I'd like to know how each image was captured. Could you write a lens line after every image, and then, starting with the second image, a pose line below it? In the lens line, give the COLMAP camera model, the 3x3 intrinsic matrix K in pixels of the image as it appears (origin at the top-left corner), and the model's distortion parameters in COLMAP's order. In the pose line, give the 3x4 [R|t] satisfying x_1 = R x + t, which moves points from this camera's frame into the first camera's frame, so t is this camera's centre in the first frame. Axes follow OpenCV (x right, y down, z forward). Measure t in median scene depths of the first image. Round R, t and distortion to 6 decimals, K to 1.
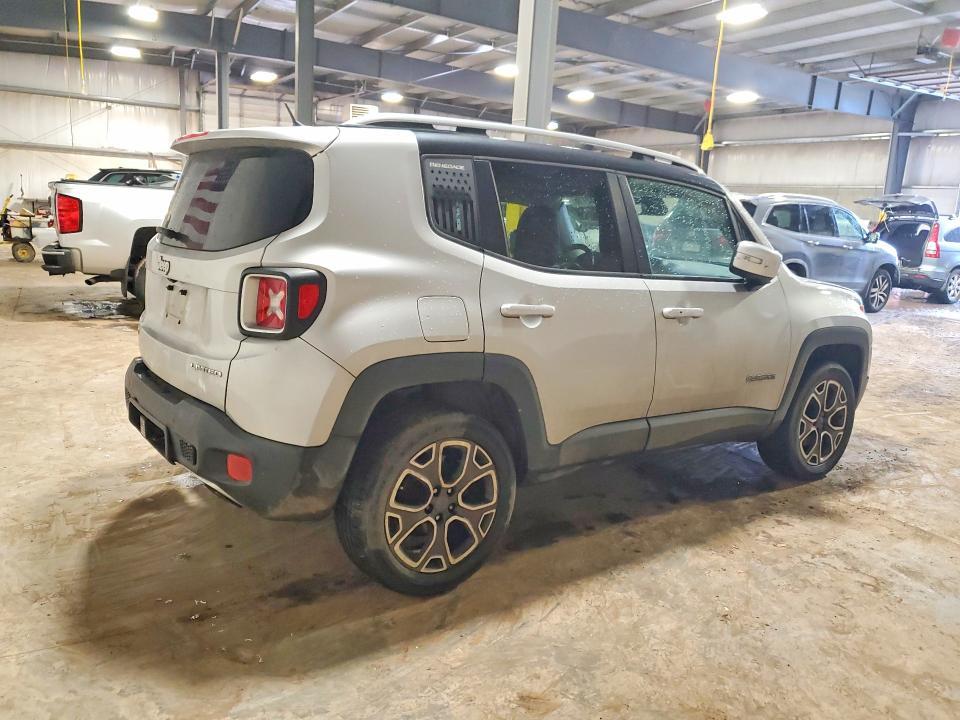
lens RADIAL K [[759.2, 0, 473.3], [0, 759.2, 357.4], [0, 0, 1]] dist [0.032473, -0.006716]
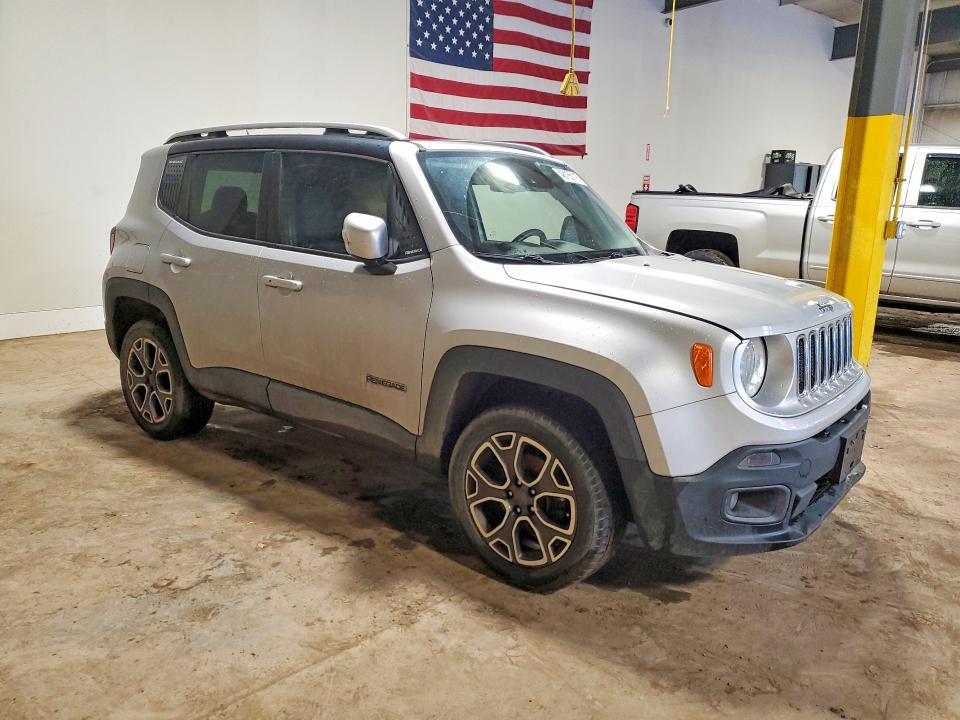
lens RADIAL K [[759.2, 0, 478.3], [0, 759.2, 360.6], [0, 0, 1]] dist [0.032473, -0.006716]
pose [[0.237375, 0.152067, -0.959442, 1.243092], [-0.185623, 0.976573, 0.108857, -0.109067], [0.953518, 0.152255, 0.260041, 0.935979]]
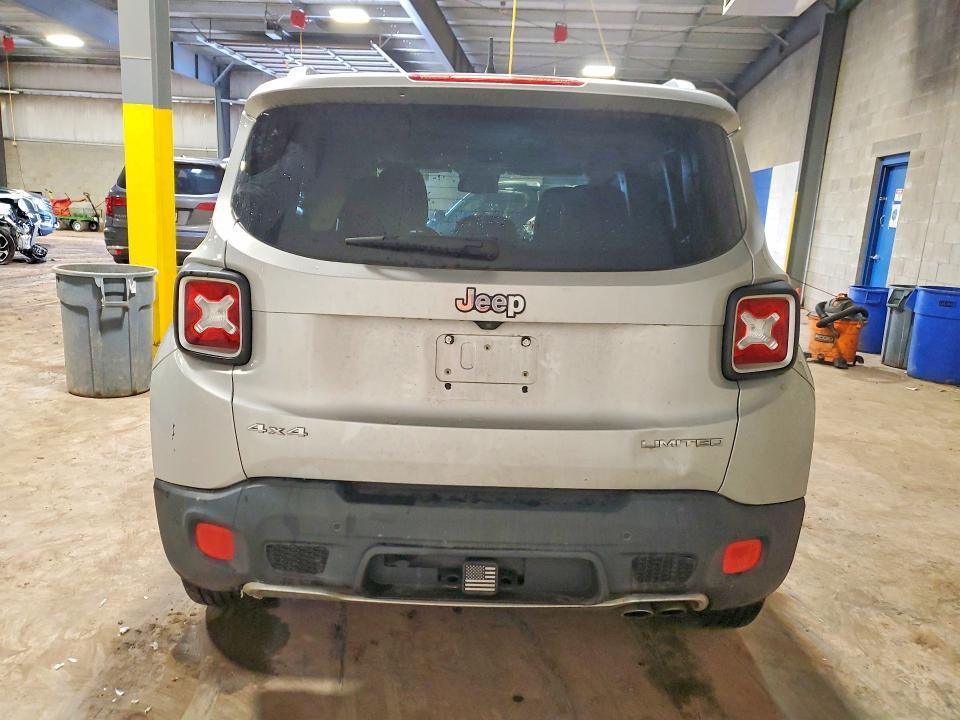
lens RADIAL K [[759.2, 0, 483.4], [0, 759.2, 358.7], [0, 0, 1]] dist [0.032473, -0.006716]
pose [[0.592402, -0.186424, 0.783777, -0.696541], [0.144129, 0.981688, 0.124560, -0.119069], [-0.792645, 0.039175, 0.608423, 0.506101]]
